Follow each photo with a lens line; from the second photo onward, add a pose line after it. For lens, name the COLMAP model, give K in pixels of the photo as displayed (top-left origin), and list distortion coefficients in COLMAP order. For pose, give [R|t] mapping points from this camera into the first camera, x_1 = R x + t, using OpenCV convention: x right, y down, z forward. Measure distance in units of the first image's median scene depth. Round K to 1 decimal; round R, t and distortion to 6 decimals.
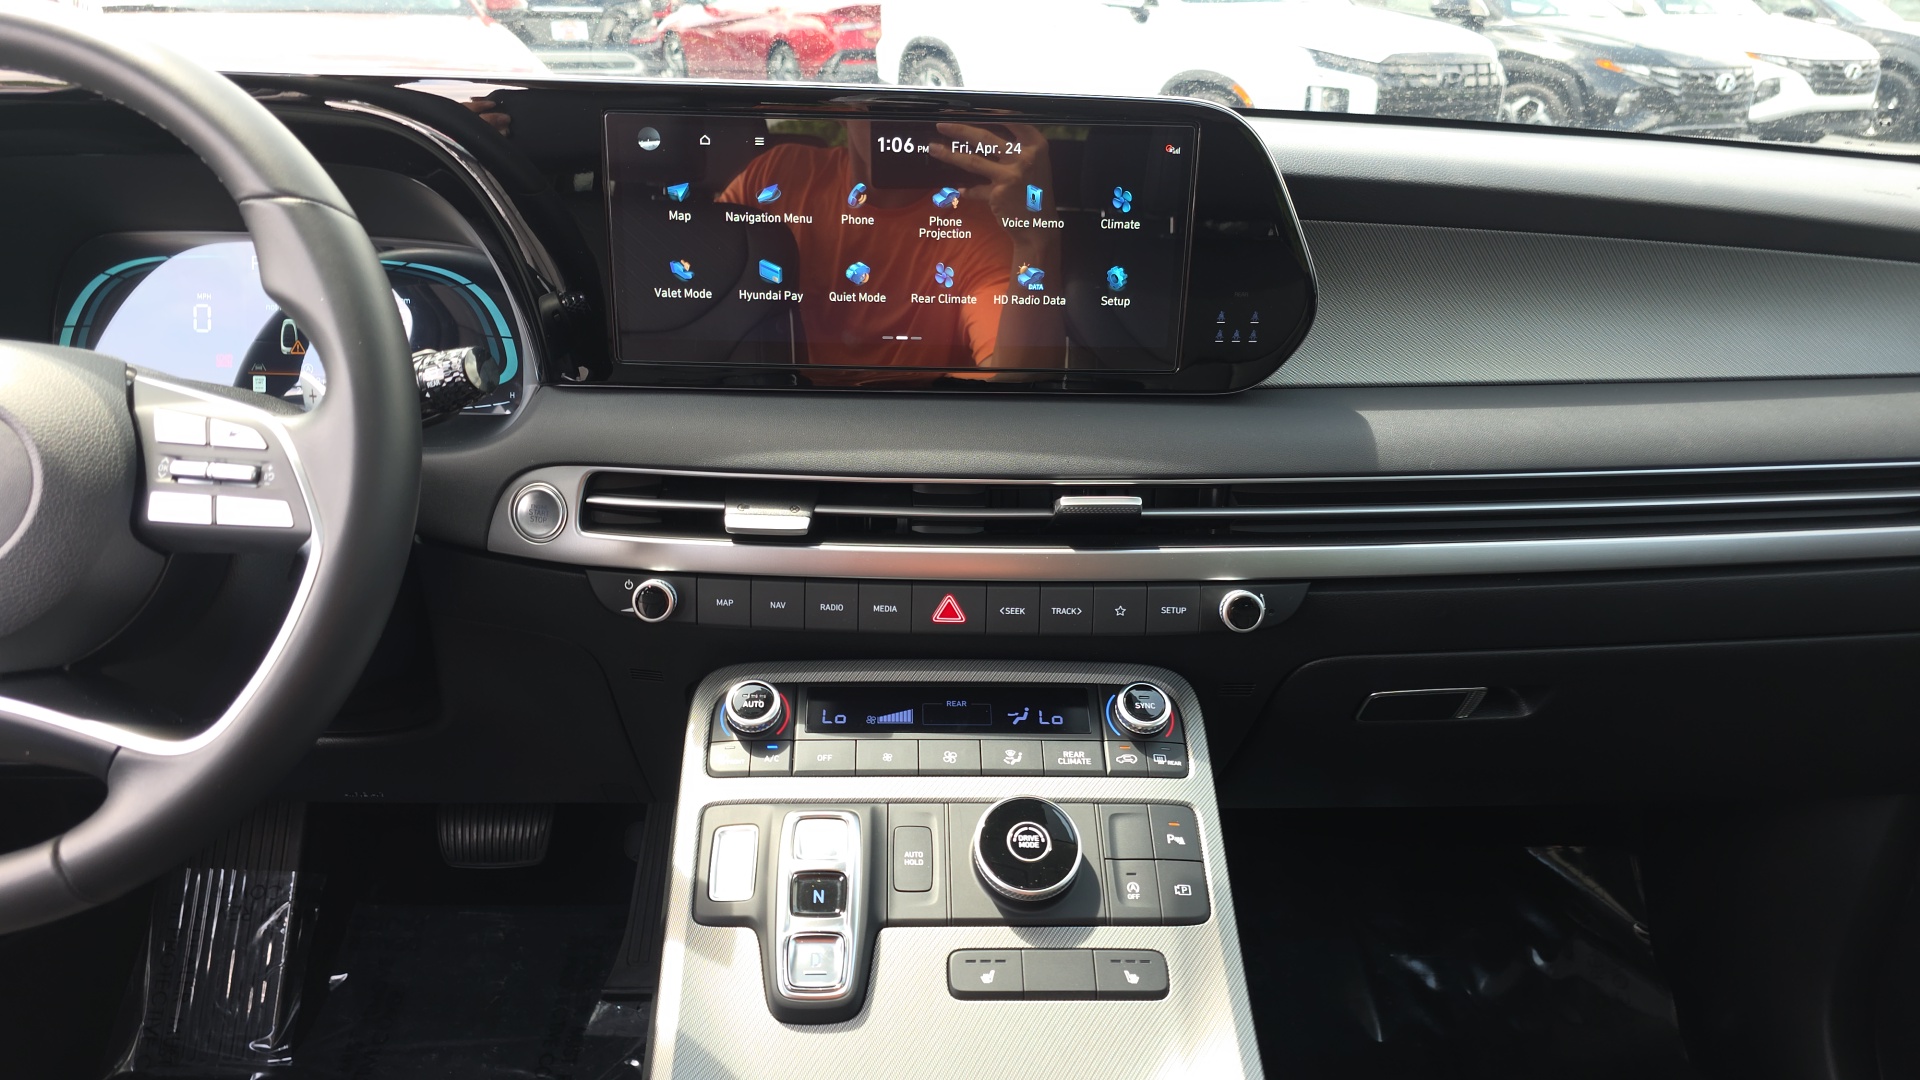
lens RADIAL K [[1293.3, 0, 932.3], [0, 1293.3, 541.2], [0, 0, 1]] dist [0.091525, -0.131985]
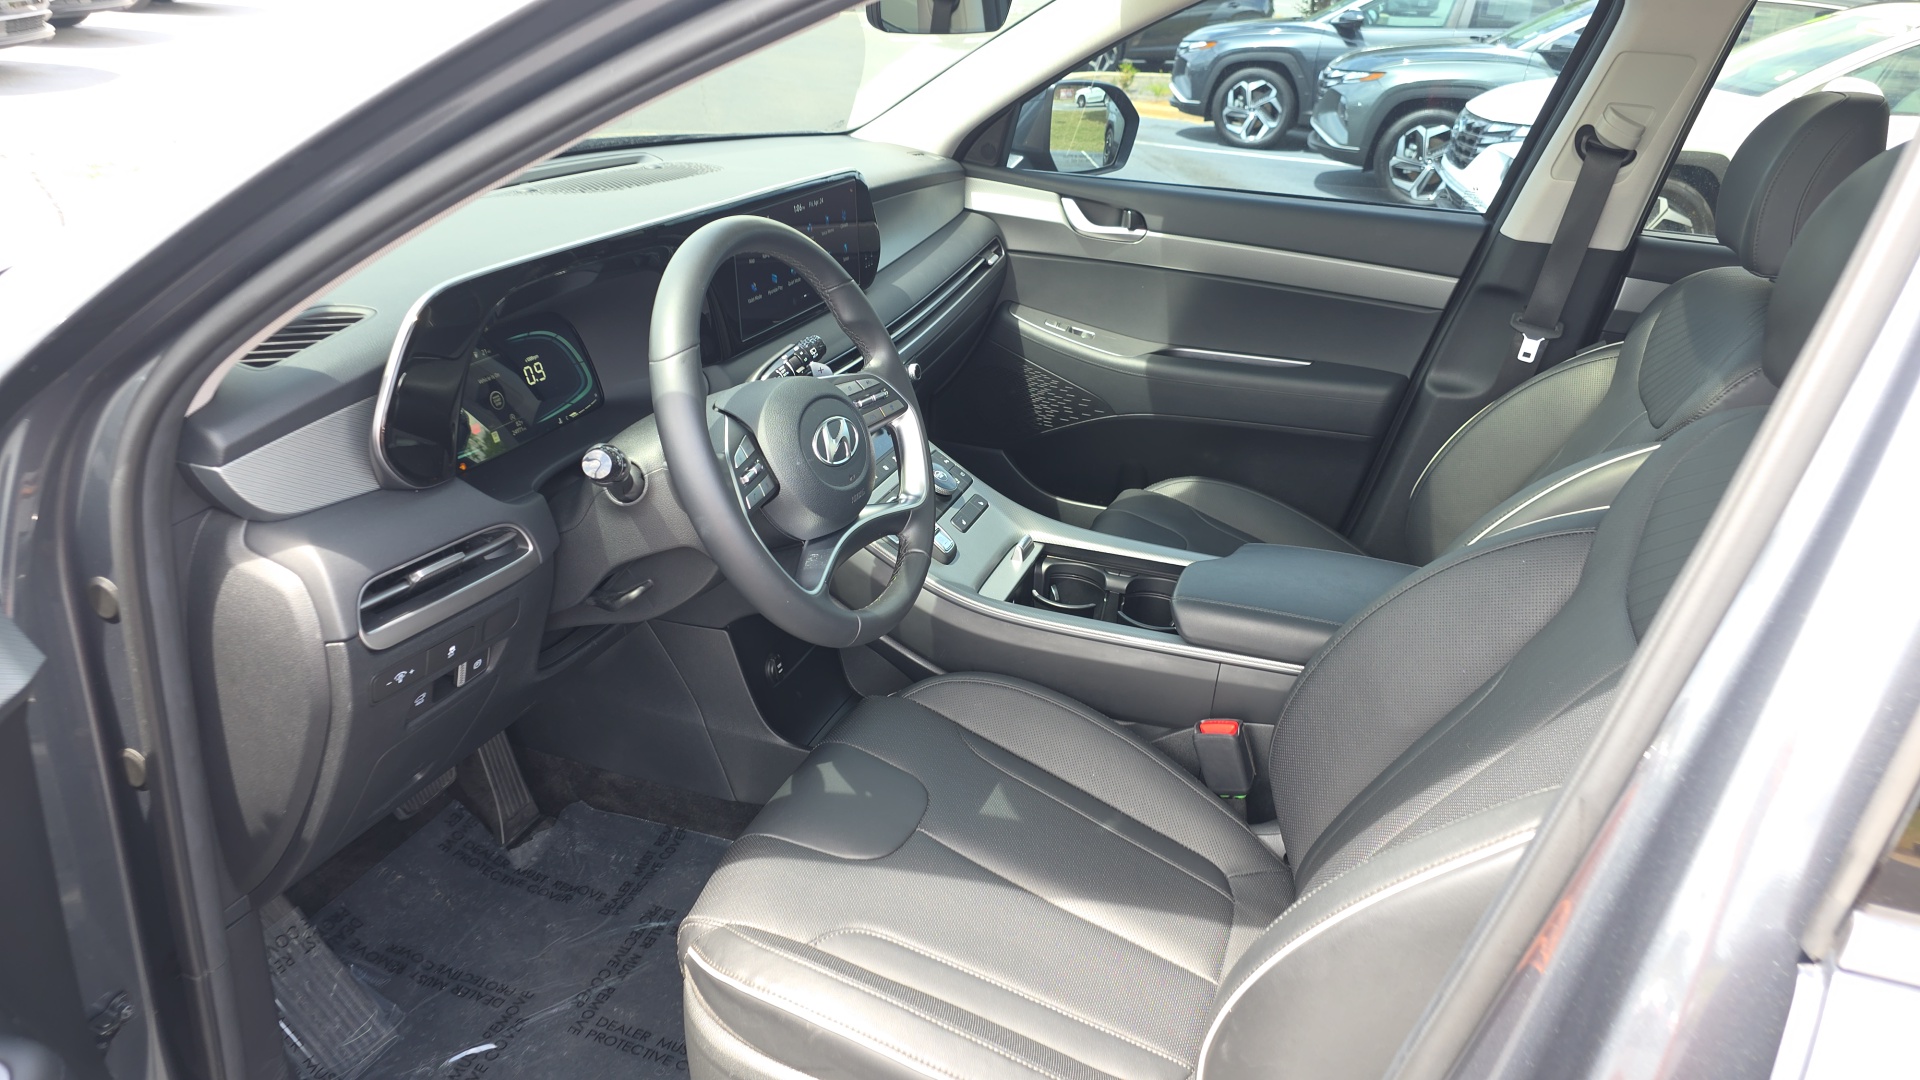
lens RADIAL K [[1298.3, 0, 994.8], [0, 1298.3, 539.7], [0, 0, 1]] dist [0.084383, -0.072486]
pose [[0.342067, -0.388450, 0.855626, -1.942811], [0.295125, 0.908892, 0.294645, -0.338614], [-0.892127, 0.151728, 0.425544, -0.132725]]
